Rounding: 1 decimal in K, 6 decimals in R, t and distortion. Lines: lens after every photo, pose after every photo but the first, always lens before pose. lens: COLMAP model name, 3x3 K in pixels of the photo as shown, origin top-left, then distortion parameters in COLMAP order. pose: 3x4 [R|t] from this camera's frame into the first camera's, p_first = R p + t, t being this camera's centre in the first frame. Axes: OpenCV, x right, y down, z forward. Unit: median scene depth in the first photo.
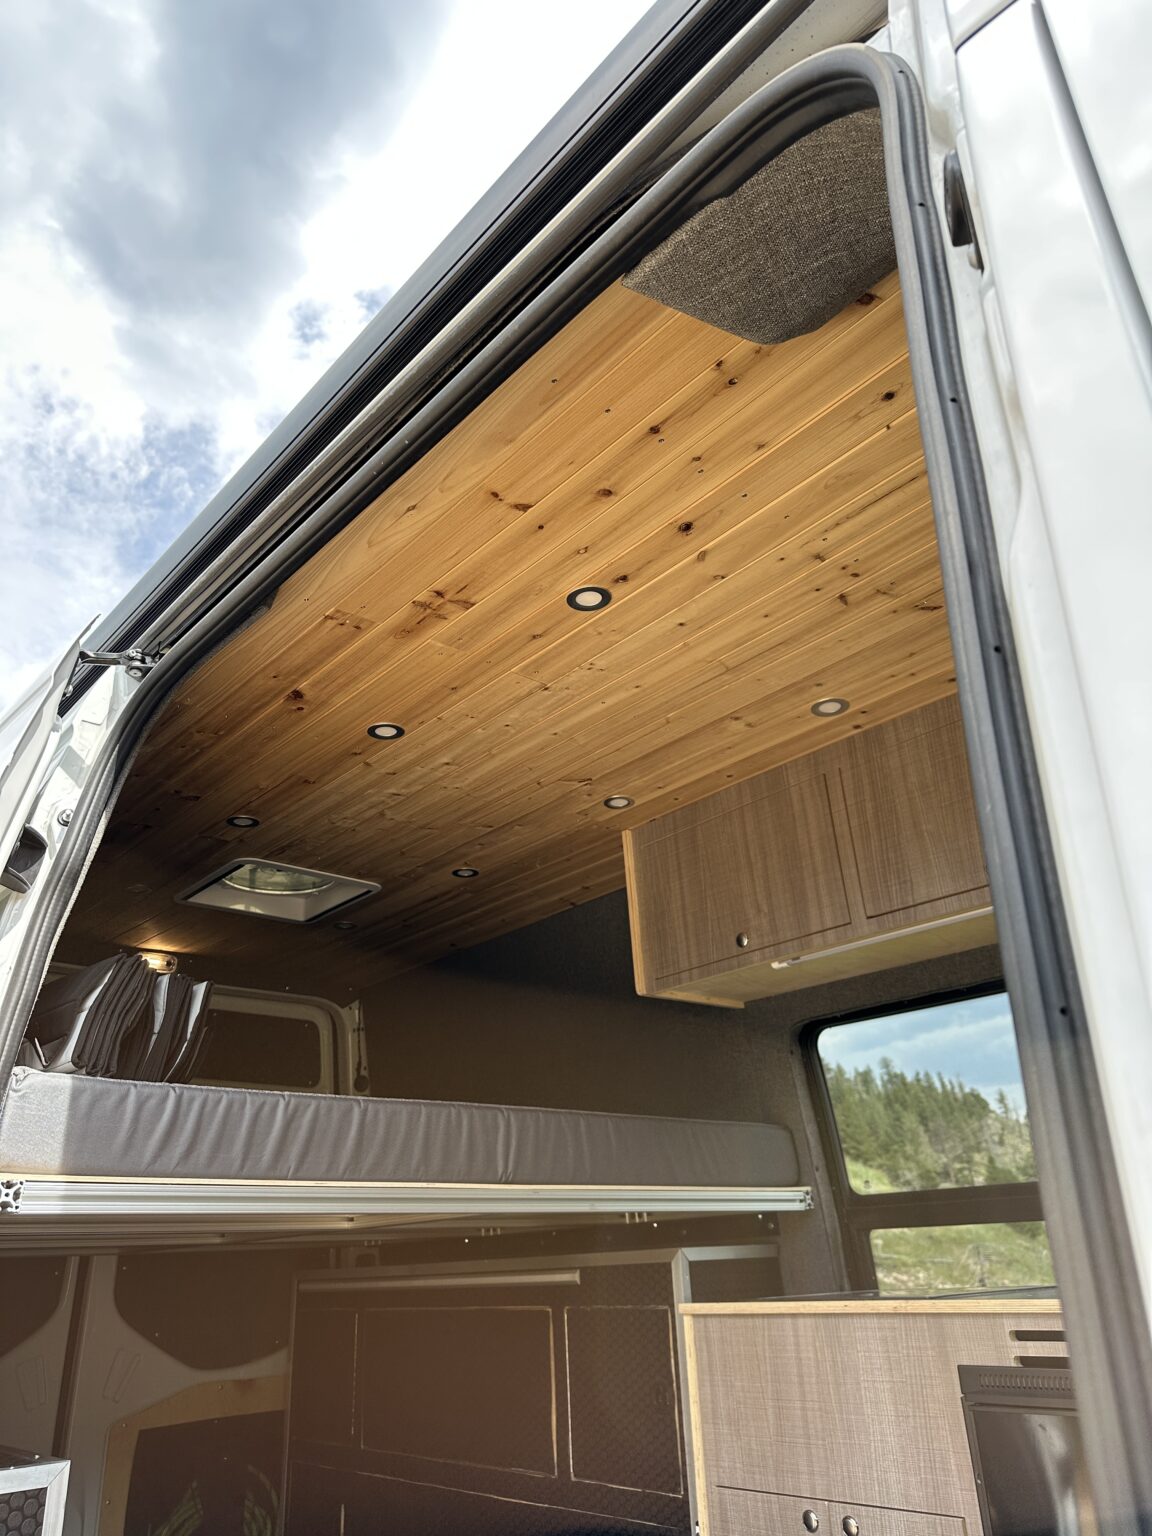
lens RADIAL K [[1088.0, 0, 577.3], [0, 1088.0, 773.7], [0, 0, 1]] dist [0.041448, -0.039234]
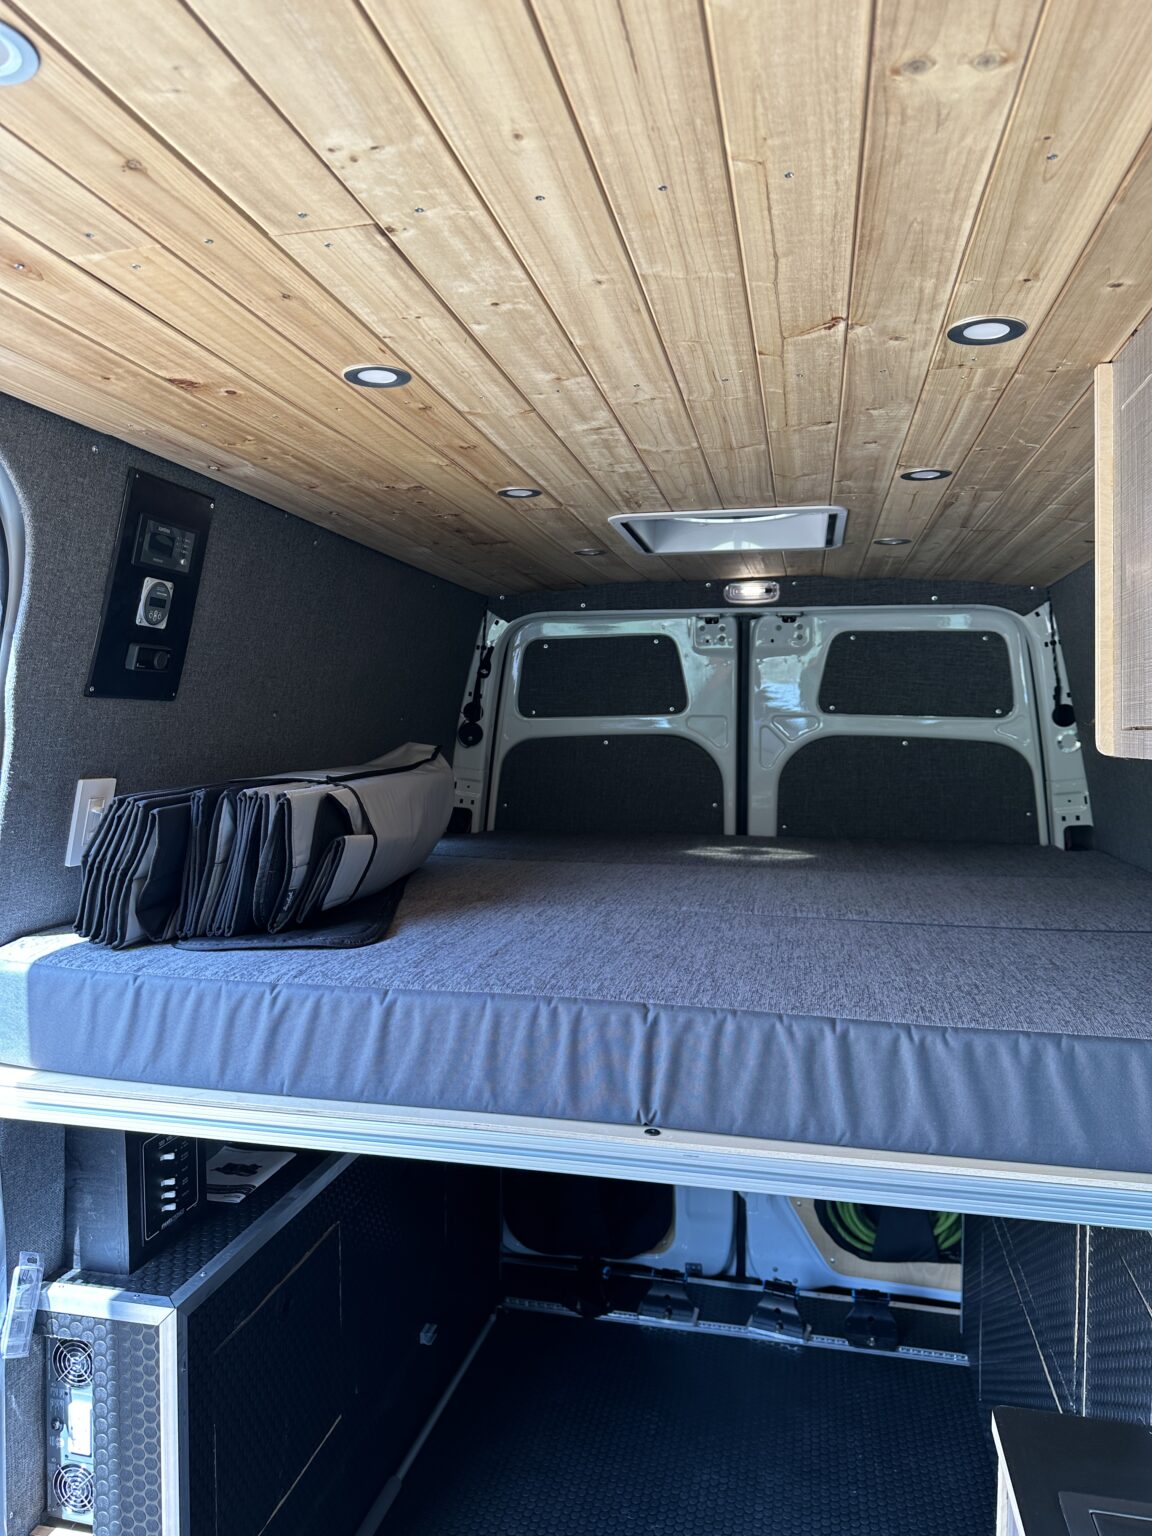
lens RADIAL K [[1097.2, 0, 576.0], [0, 1097.2, 768.0], [0, 0, 1]] dist [0.049827, -0.093291]
pose [[0.590327, 0.071924, -0.803953, 0.248412], [0.301230, 0.904431, 0.302100, 0.001622], [0.748849, -0.420513, 0.512245, 0.483025]]
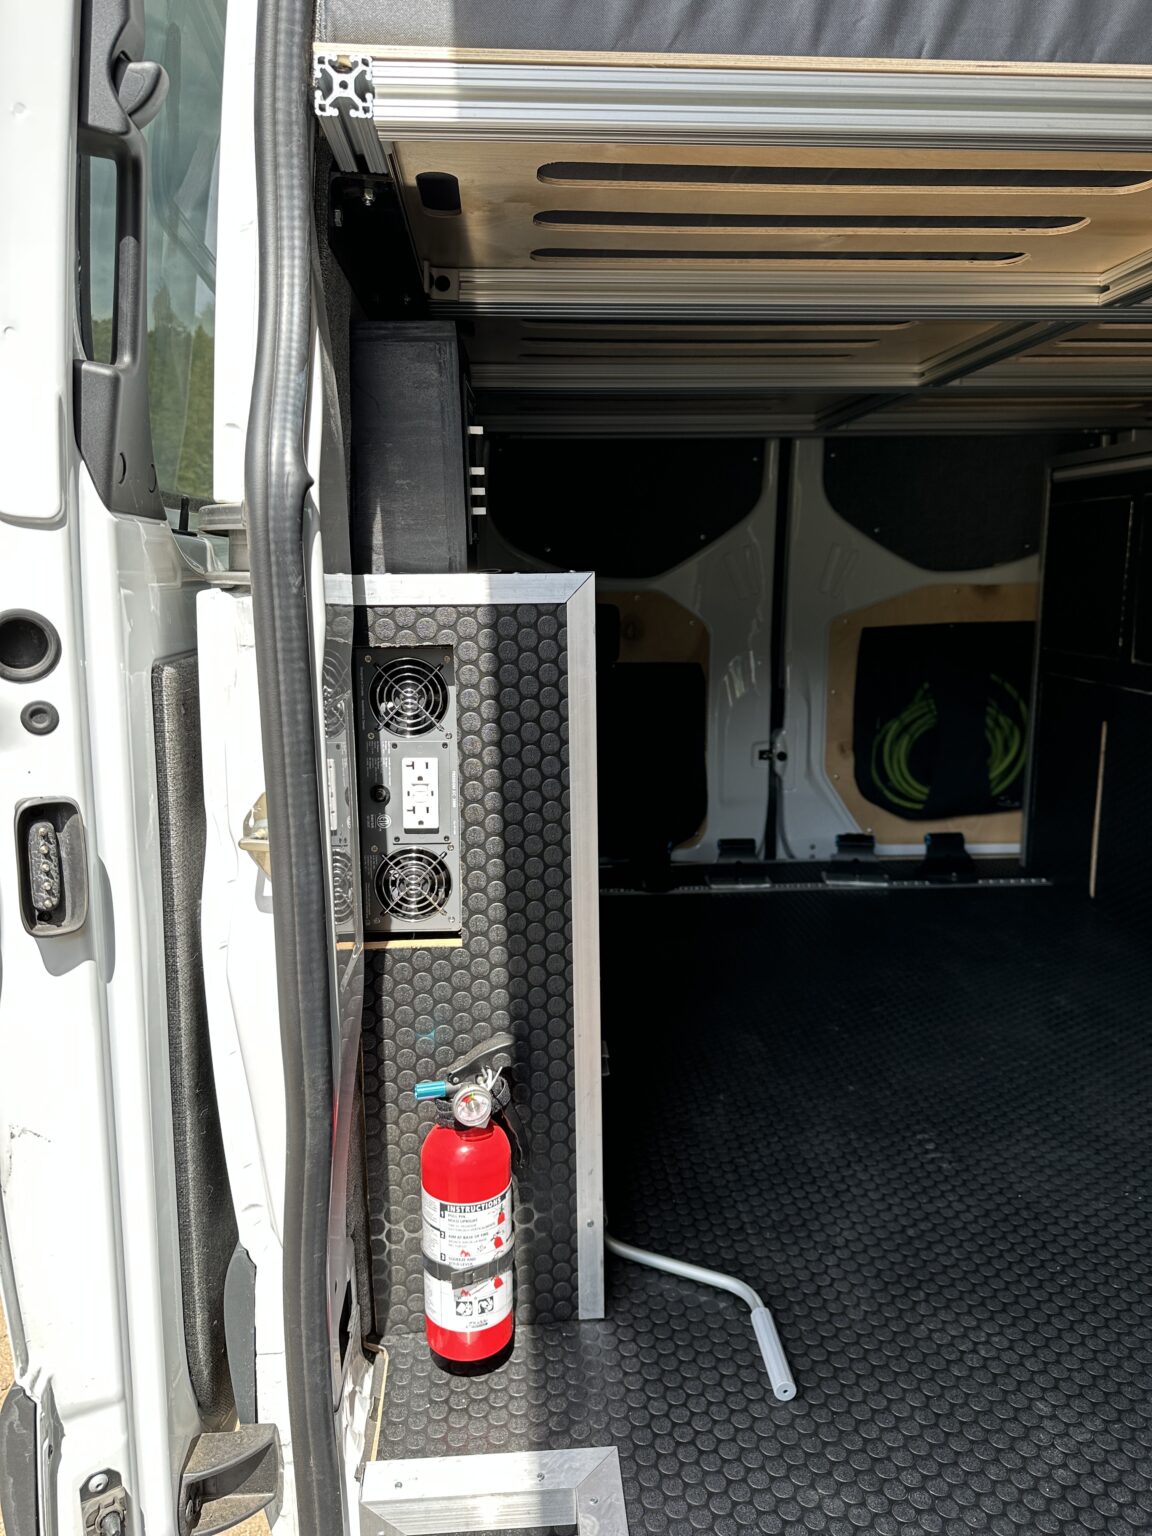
lens RADIAL K [[1088.0, 0, 577.3], [0, 1088.0, 773.7], [0, 0, 1]] dist [0.041448, -0.039234]
pose [[0.784228, 0.148860, -0.602351, -0.028688], [0.233529, 0.828596, 0.508815, 0.194817], [0.574848, -0.539693, 0.615045, 0.262452]]
